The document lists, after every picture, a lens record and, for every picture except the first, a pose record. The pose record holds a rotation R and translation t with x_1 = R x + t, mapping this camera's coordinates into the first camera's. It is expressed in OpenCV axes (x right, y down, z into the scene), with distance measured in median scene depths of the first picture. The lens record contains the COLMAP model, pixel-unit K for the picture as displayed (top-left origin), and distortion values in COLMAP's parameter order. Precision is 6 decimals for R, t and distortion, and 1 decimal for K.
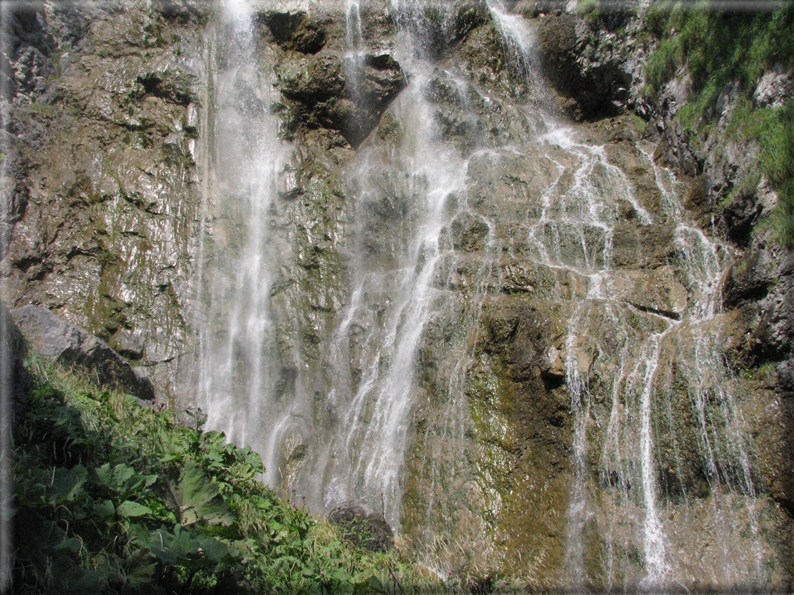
lens RADIAL K [[871.1, 0, 401.9], [0, 871.1, 282.3], [0, 0, 1]] dist [-0.199176, 0.296353]
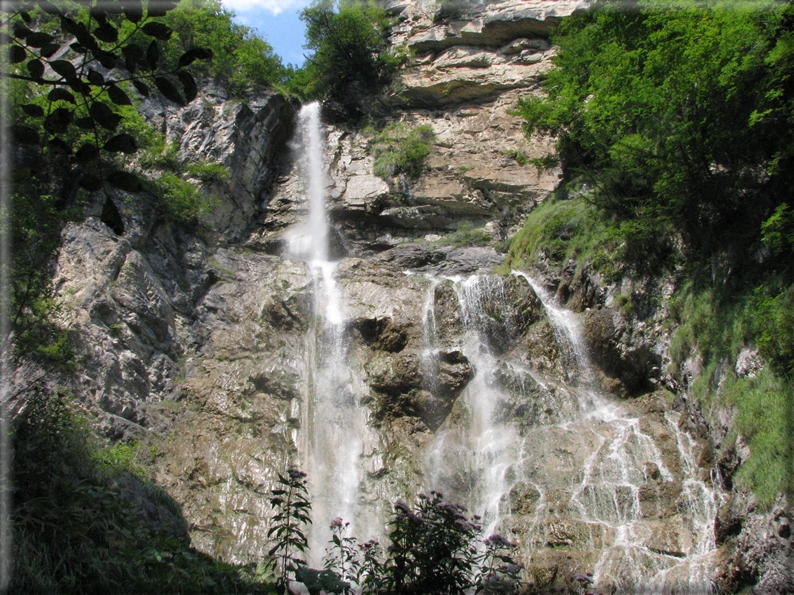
lens RADIAL K [[871.1, 0, 401.9], [0, 871.1, 282.3], [0, 0, 1]] dist [-0.199176, 0.296353]
pose [[0.991352, -0.061289, -0.116041, 0.052101], [0.020605, 0.945970, -0.323600, 0.029699], [0.129604, 0.318410, 0.939051, -0.157107]]
